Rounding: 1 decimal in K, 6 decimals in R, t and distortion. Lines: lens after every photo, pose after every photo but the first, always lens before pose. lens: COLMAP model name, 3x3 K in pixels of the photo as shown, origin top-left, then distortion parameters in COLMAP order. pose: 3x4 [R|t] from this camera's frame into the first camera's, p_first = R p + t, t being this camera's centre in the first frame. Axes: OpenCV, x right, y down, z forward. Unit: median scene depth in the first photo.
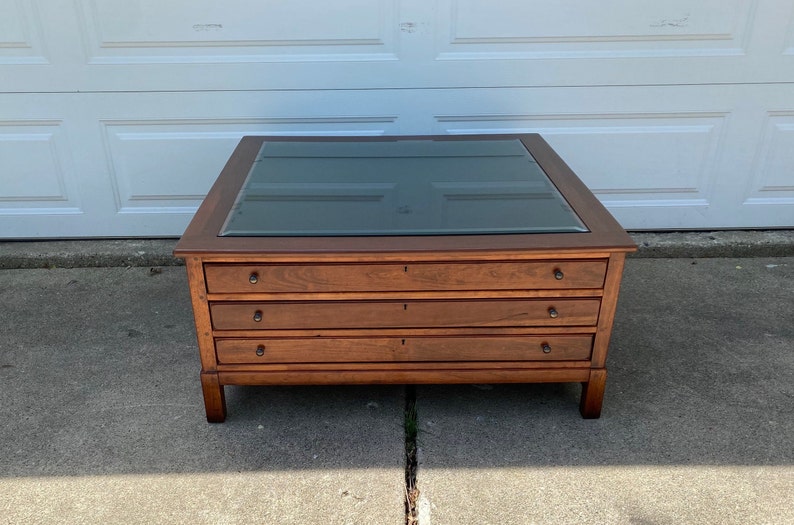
lens RADIAL K [[699.1, 0, 374.4], [0, 699.1, 342.0], [0, 0, 1]] dist [0.032452, -0.038842]
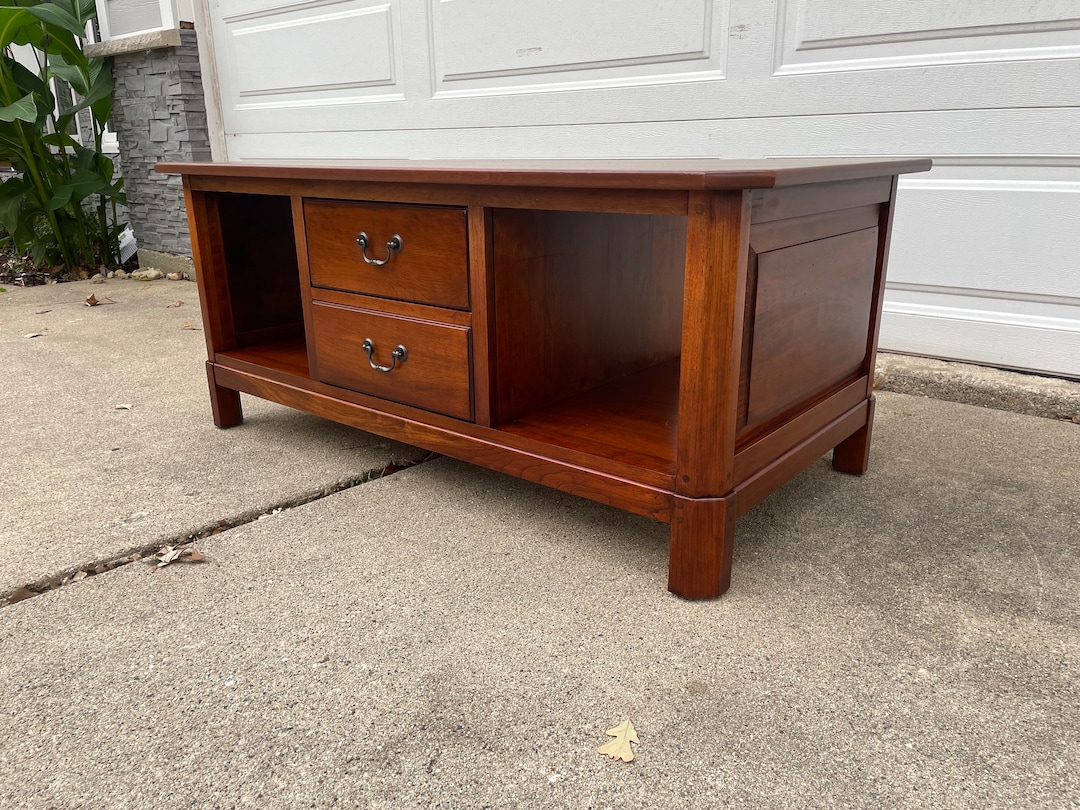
lens RADIAL K [[820.0, 0, 541.6], [0, 820.0, 413.8], [0, 0, 1]] dist [0.066048, -0.089452]
pose [[0.762572, 0.199754, -0.615290, 0.528632], [-0.318863, 0.943628, -0.088841, 0.067647], [0.562859, 0.263940, 0.783279, 0.341819]]
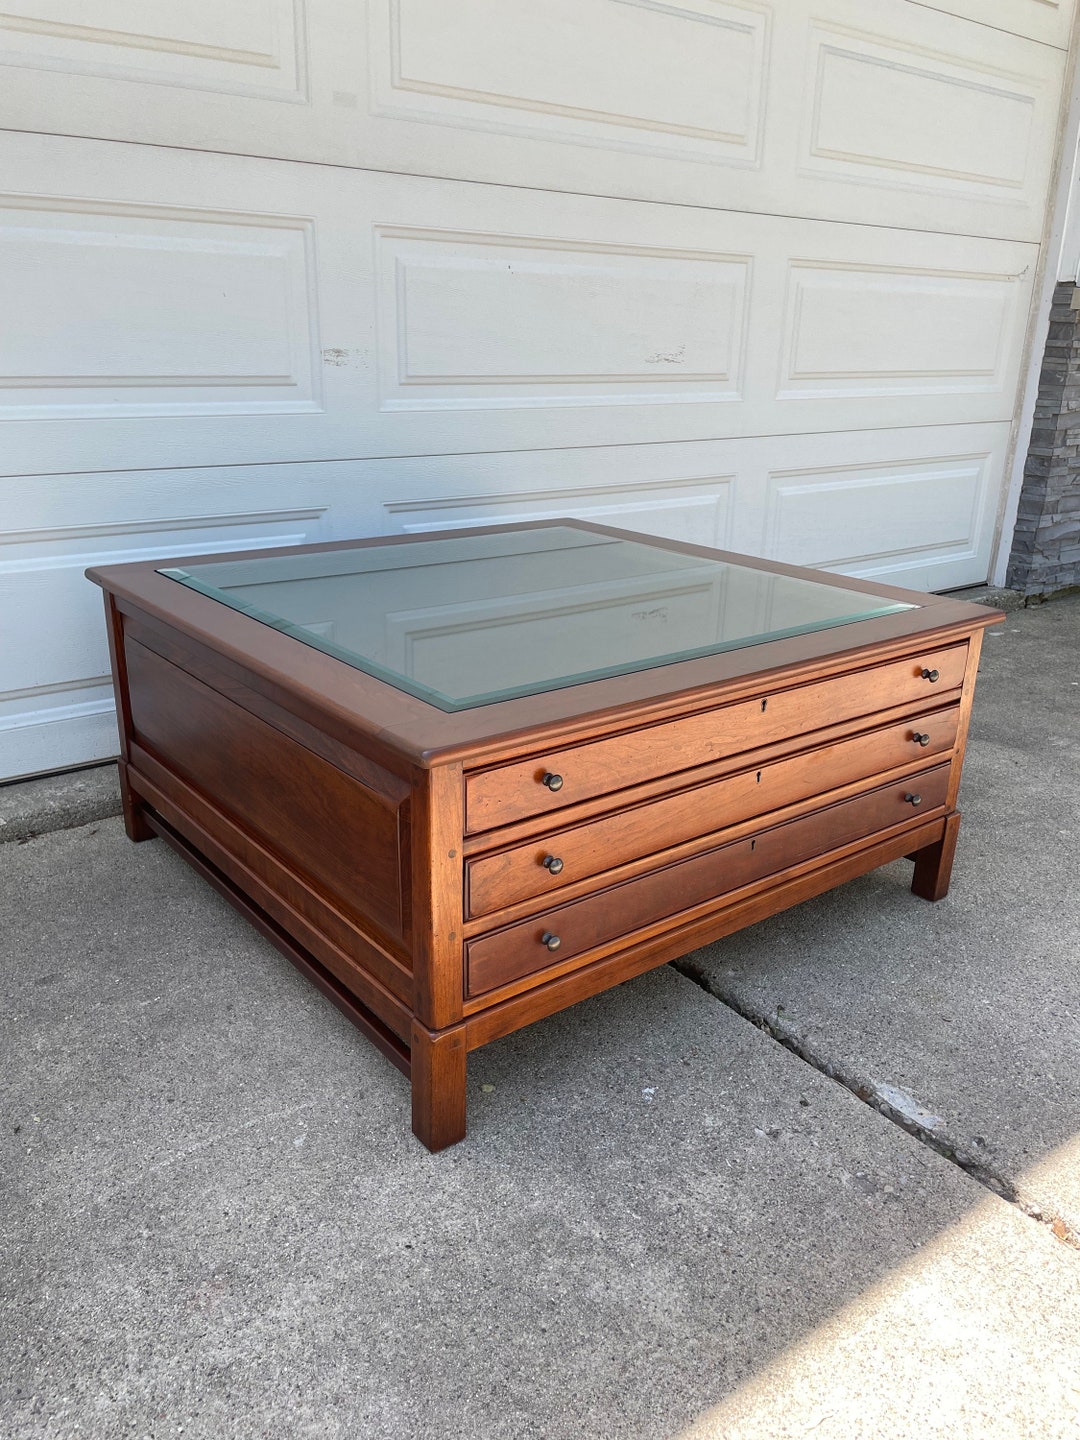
lens RADIAL K [[1093.3, 0, 541.7], [0, 1093.3, 713.9], [0, 0, 1]] dist [0.066048, -0.089452]
pose [[0.808346, -0.169351, 0.563824, -0.402611], [0.270277, 0.957589, -0.099869, -0.028971], [-0.522998, 0.233117, 0.819835, 0.245909]]
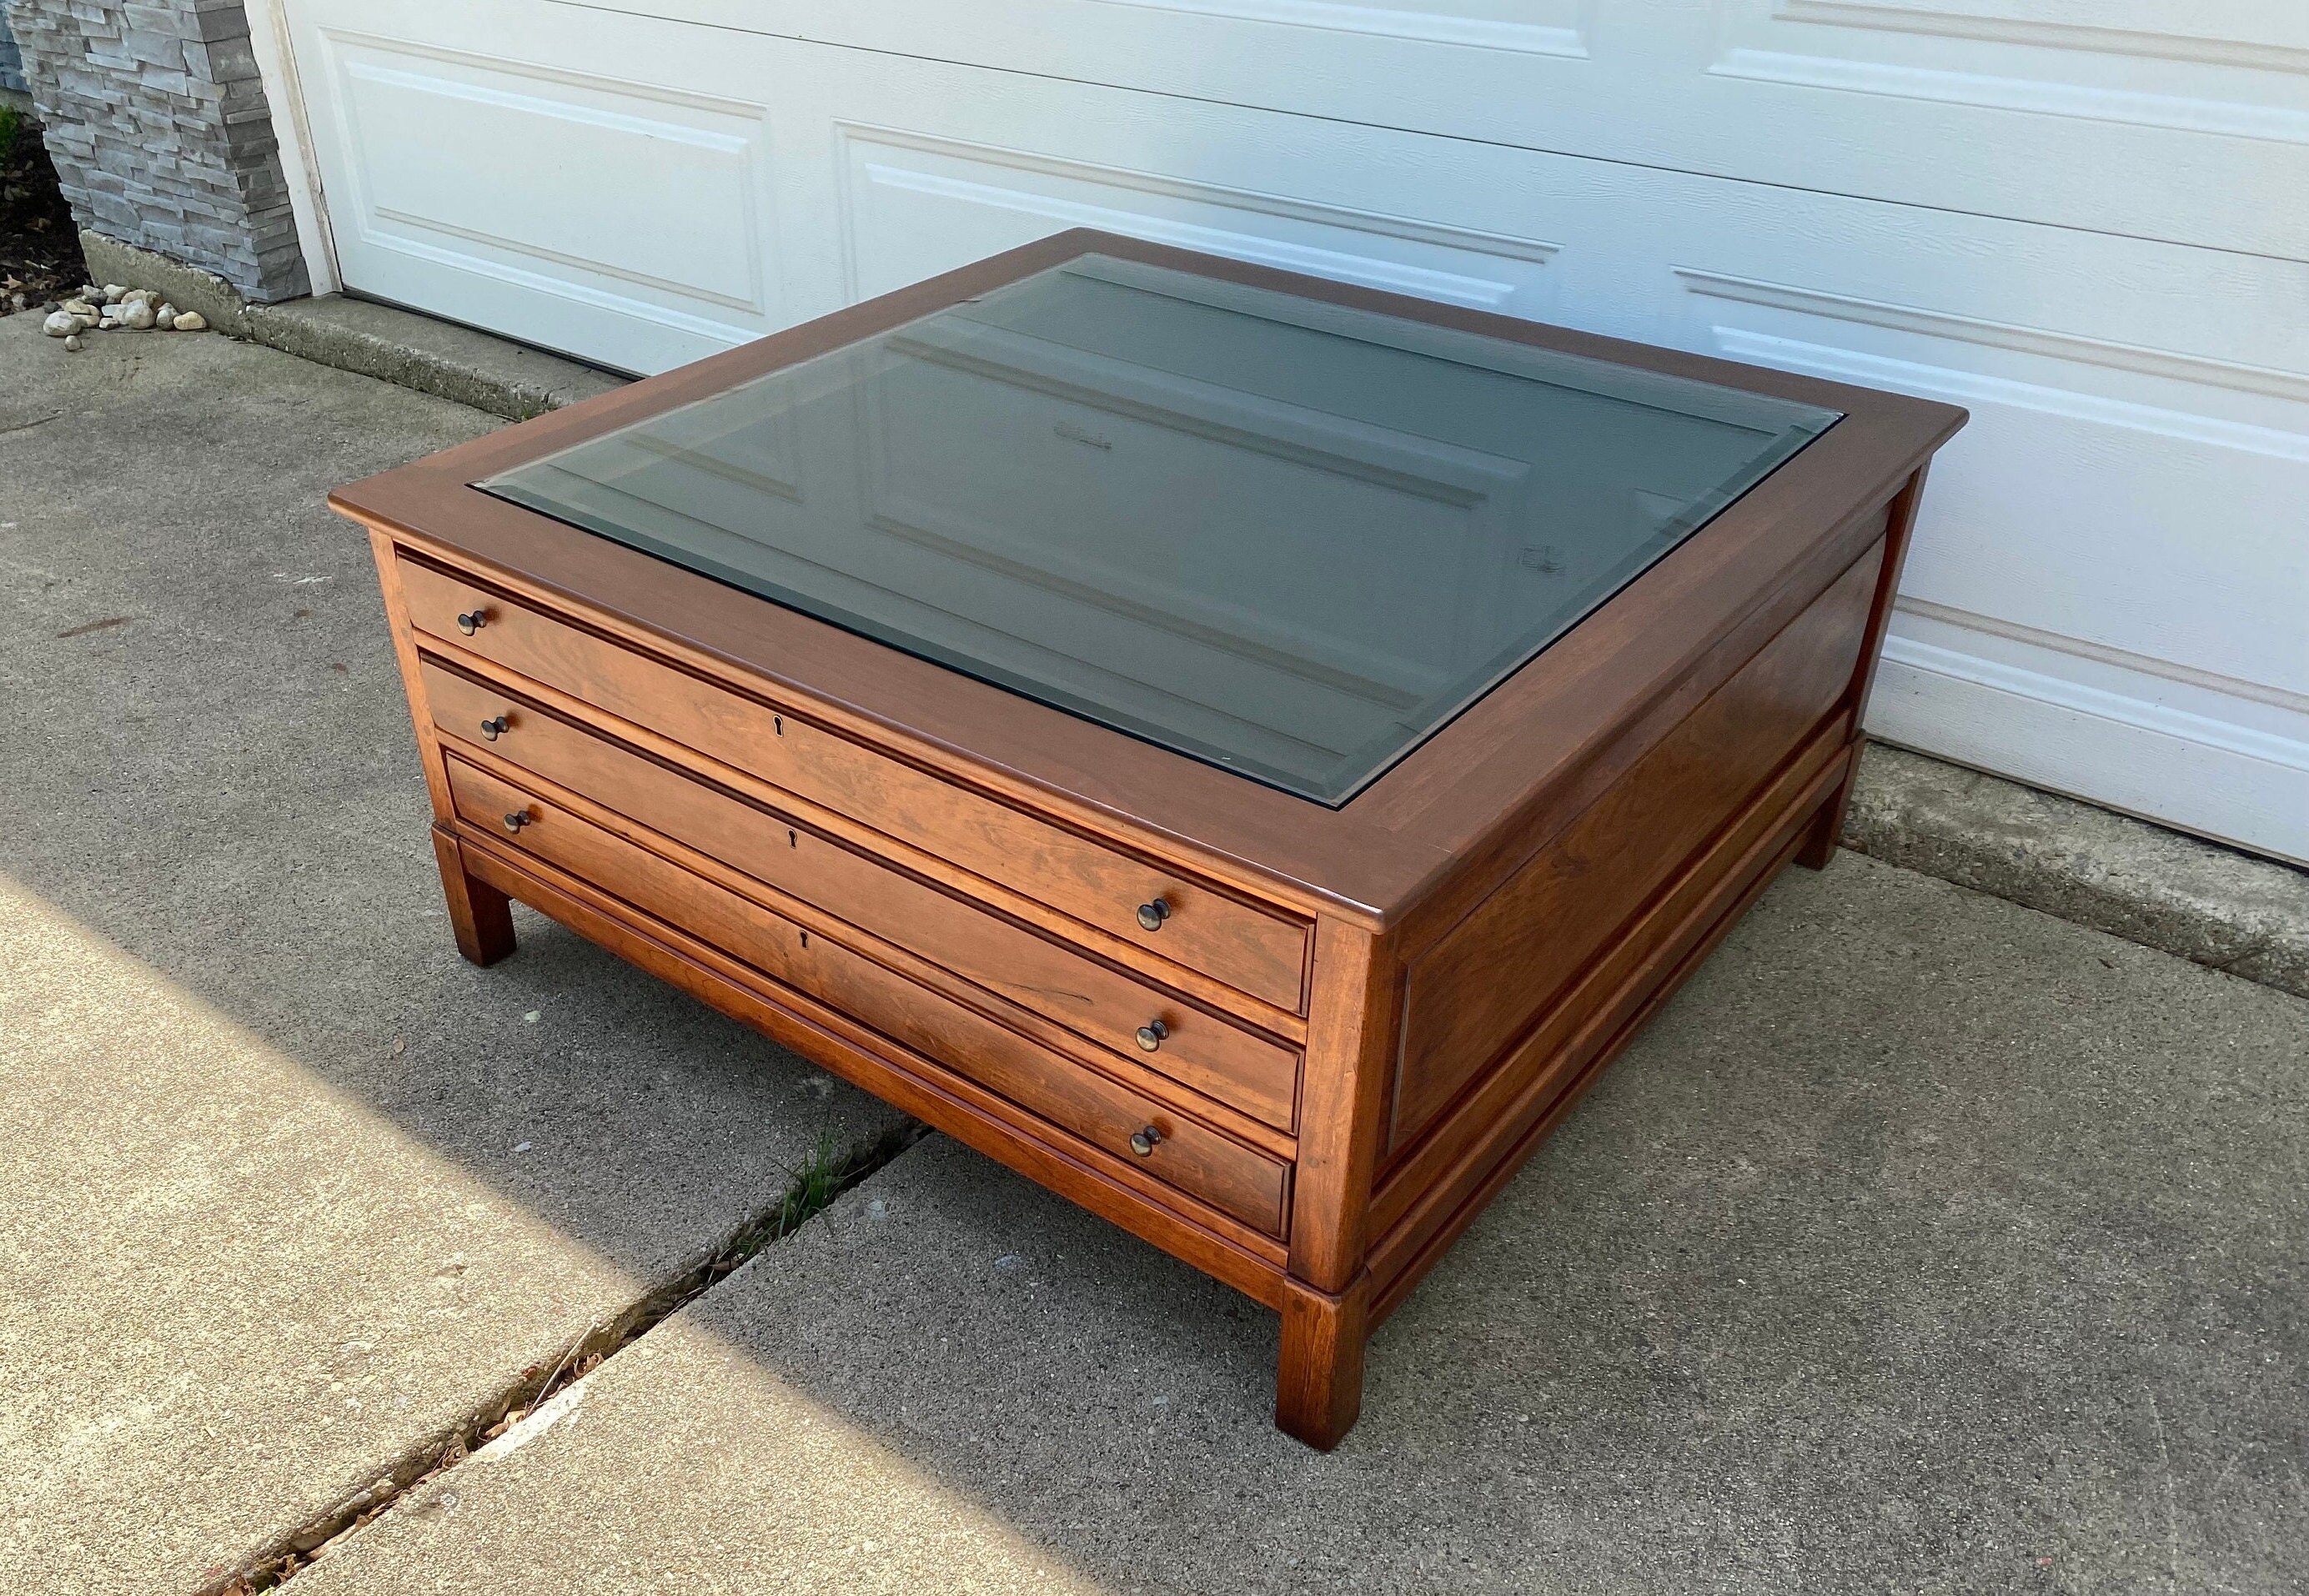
lens RADIAL K [[1915.8, 0, 1059.0], [0, 1915.8, 927.0], [0, 0, 1]] dist [0.028316, -0.020161]
pose [[0.774343, 0.359604, -0.520651, 0.447478], [-0.311602, 0.932841, 0.180863, -0.153029], [0.550724, 0.022186, 0.834393, 0.238616]]
